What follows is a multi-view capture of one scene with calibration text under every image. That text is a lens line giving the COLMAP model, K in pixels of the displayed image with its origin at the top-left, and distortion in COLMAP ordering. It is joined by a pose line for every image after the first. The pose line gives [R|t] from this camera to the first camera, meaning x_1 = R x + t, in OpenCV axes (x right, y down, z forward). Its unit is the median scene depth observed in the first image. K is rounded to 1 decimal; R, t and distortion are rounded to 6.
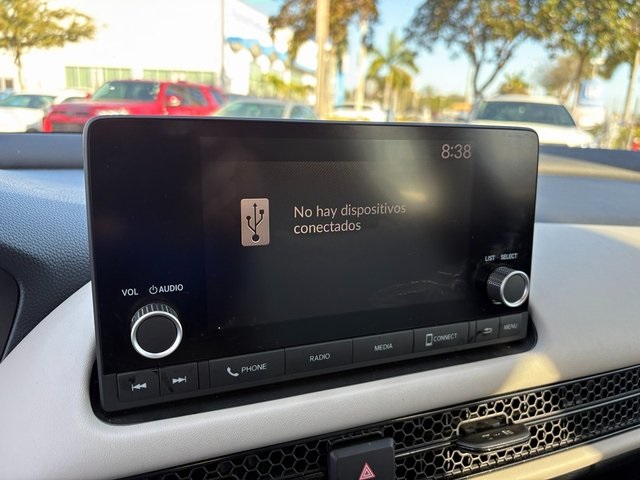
lens RADIAL K [[488.1, 0, 321.3], [0, 488.1, 237.8], [0, 0, 1]] dist [0.049690, -0.060107]
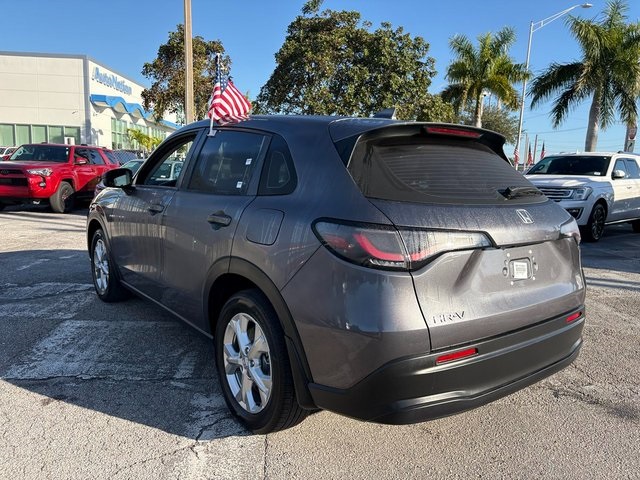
lens RADIAL K [[488.1, 0, 326.0], [0, 488.1, 246.1], [0, 0, 1]] dist [0.049690, -0.060107]
pose [[0.960963, -0.049652, 0.272186, -0.018441], [0.071731, 0.994838, -0.071772, 0.068514], [-0.267217, 0.088494, 0.959564, -0.311483]]
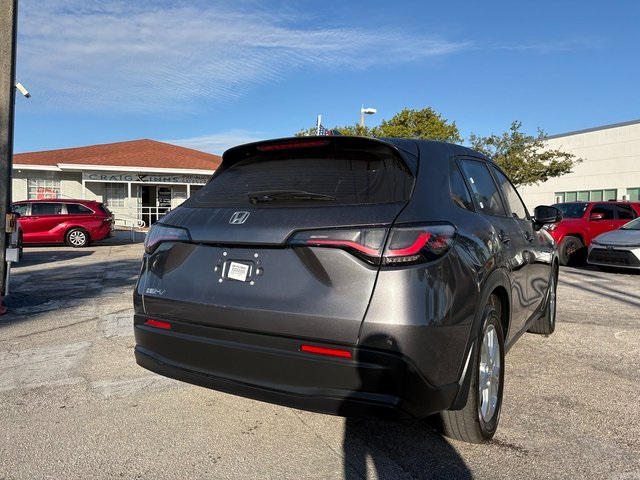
lens RADIAL K [[488.1, 0, 318.2], [0, 488.1, 240.0], [0, 0, 1]] dist [0.049690, -0.060107]
pose [[0.592008, -0.009986, -0.805870, 0.231197], [-0.177504, 0.973754, -0.142464, 0.077553], [0.786142, 0.227385, 0.574697, -0.247143]]
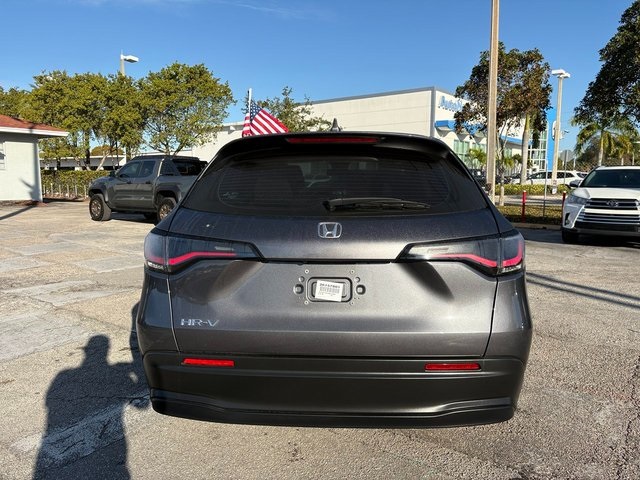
lens RADIAL K [[488.1, 0, 322.5], [0, 488.1, 247.7], [0, 0, 1]] dist [0.049690, -0.060107]
pose [[0.906141, 0.015482, -0.422691, 0.144087], [-0.066529, 0.992108, -0.106283, 0.072130], [0.417710, 0.124429, 0.900020, -0.302984]]
